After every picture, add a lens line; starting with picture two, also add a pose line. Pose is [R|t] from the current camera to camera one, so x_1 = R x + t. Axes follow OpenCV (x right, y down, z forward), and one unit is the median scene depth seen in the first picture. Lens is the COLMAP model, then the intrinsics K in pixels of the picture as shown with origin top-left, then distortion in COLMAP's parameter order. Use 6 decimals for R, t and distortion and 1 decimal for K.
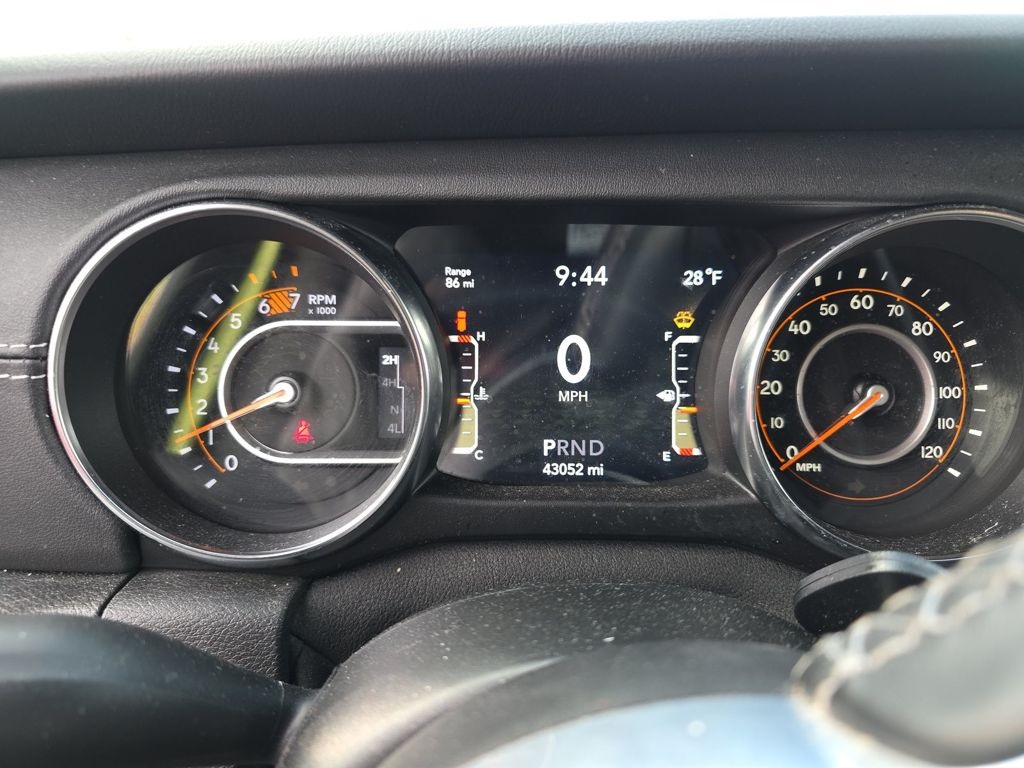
lens RADIAL K [[698.3, 0, 515.1], [0, 698.3, 390.2], [0, 0, 1]] dist [0.048686, -0.047222]
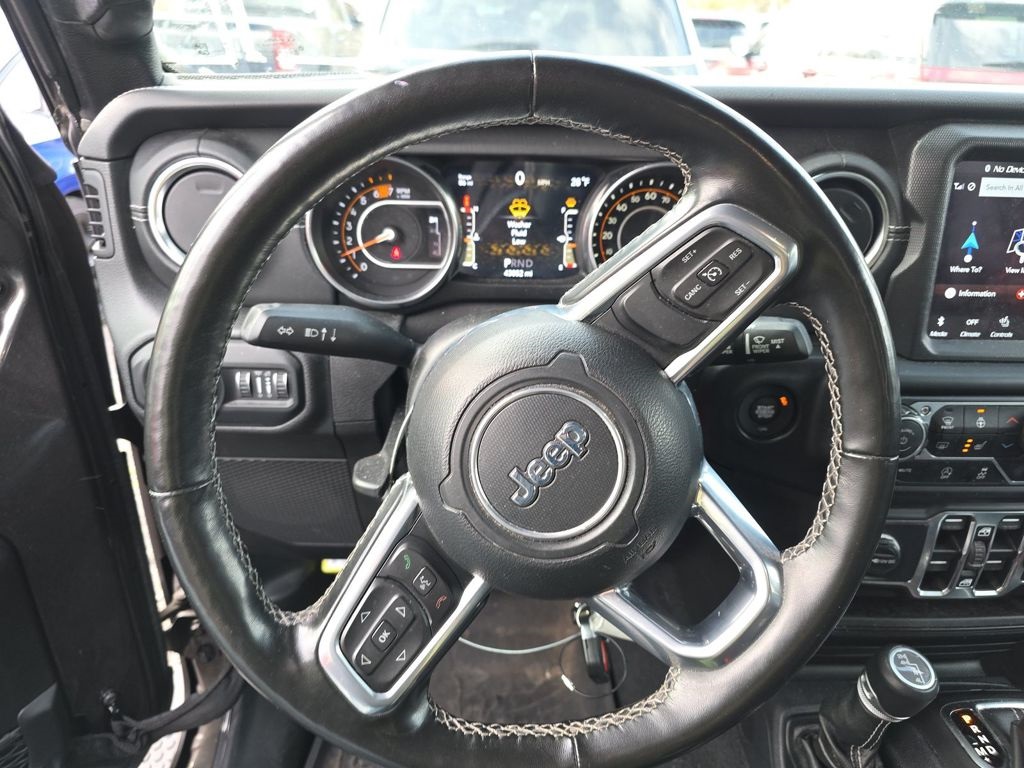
lens RADIAL K [[698.3, 0, 515.1], [0, 698.3, 390.2], [0, 0, 1]] dist [0.048686, -0.047222]
pose [[0.998449, 0.000641, 0.055661, -0.049731], [-0.012259, 0.977915, 0.208641, 0.015952], [-0.054298, -0.209000, 0.976407, -1.236825]]
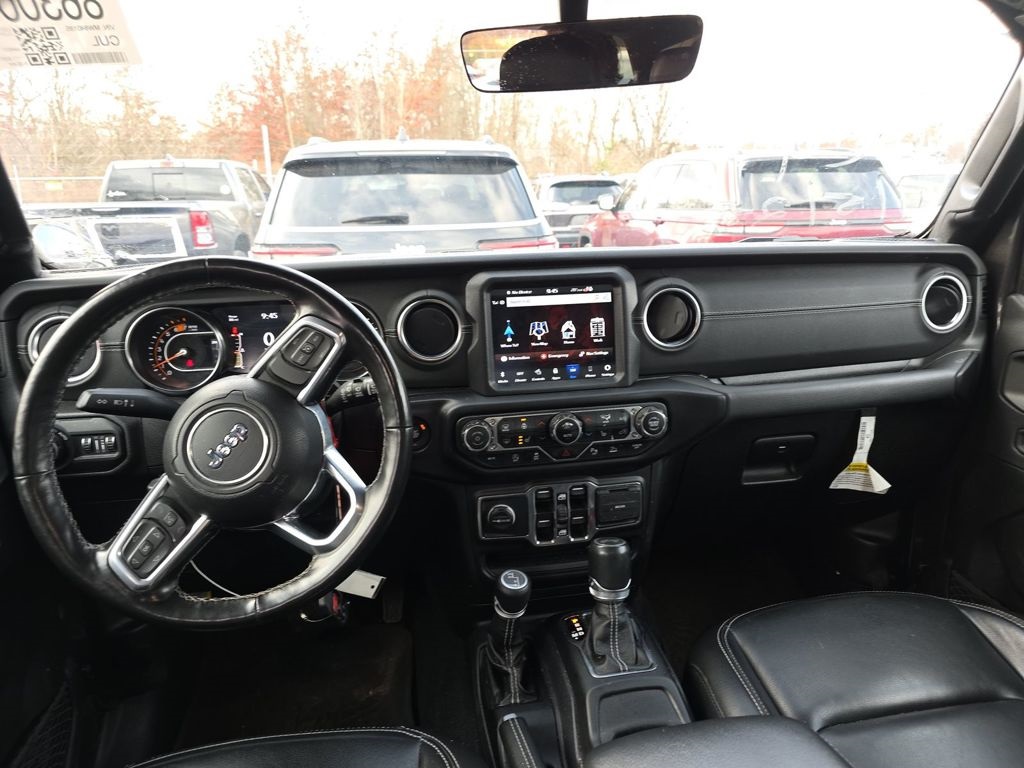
lens RADIAL K [[687.0, 0, 521.6], [0, 687.0, 383.5], [0, 0, 1]] dist [0.055921, -0.048848]
pose [[0.984565, -0.070847, 0.160040, 0.801087], [0.070297, 0.997485, 0.009098, 0.250245], [-0.160282, 0.002293, 0.987069, -2.805231]]
